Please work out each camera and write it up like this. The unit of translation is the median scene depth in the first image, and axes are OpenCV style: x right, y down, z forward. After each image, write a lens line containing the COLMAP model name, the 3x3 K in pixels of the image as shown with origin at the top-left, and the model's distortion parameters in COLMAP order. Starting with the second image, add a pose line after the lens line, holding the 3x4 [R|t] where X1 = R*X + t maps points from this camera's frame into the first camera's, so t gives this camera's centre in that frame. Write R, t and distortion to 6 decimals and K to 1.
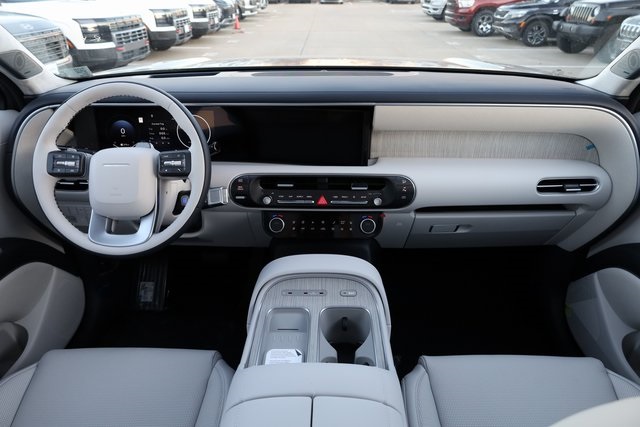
lens RADIAL K [[414.7, 0, 320.0], [0, 414.7, 213.5], [0, 0, 1]] dist [0.003406, 0.001165]
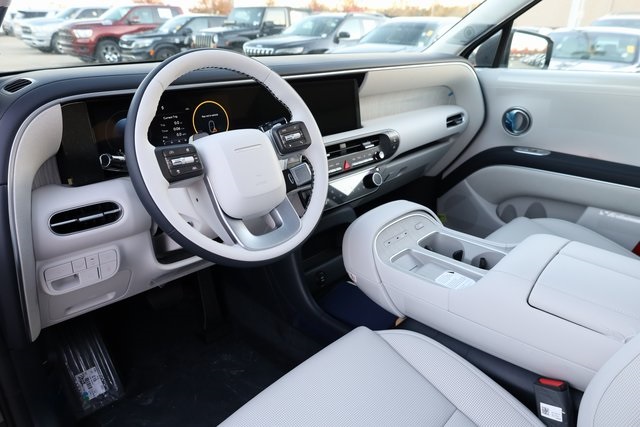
lens RADIAL K [[414.7, 0, 320.0], [0, 414.7, 213.5], [0, 0, 1]] dist [0.003406, 0.001165]
pose [[0.700855, -0.282828, 0.654837, -0.709583], [0.322145, 0.944579, 0.063187, -0.002649], [-0.636416, 0.166668, 0.753124, 0.243638]]
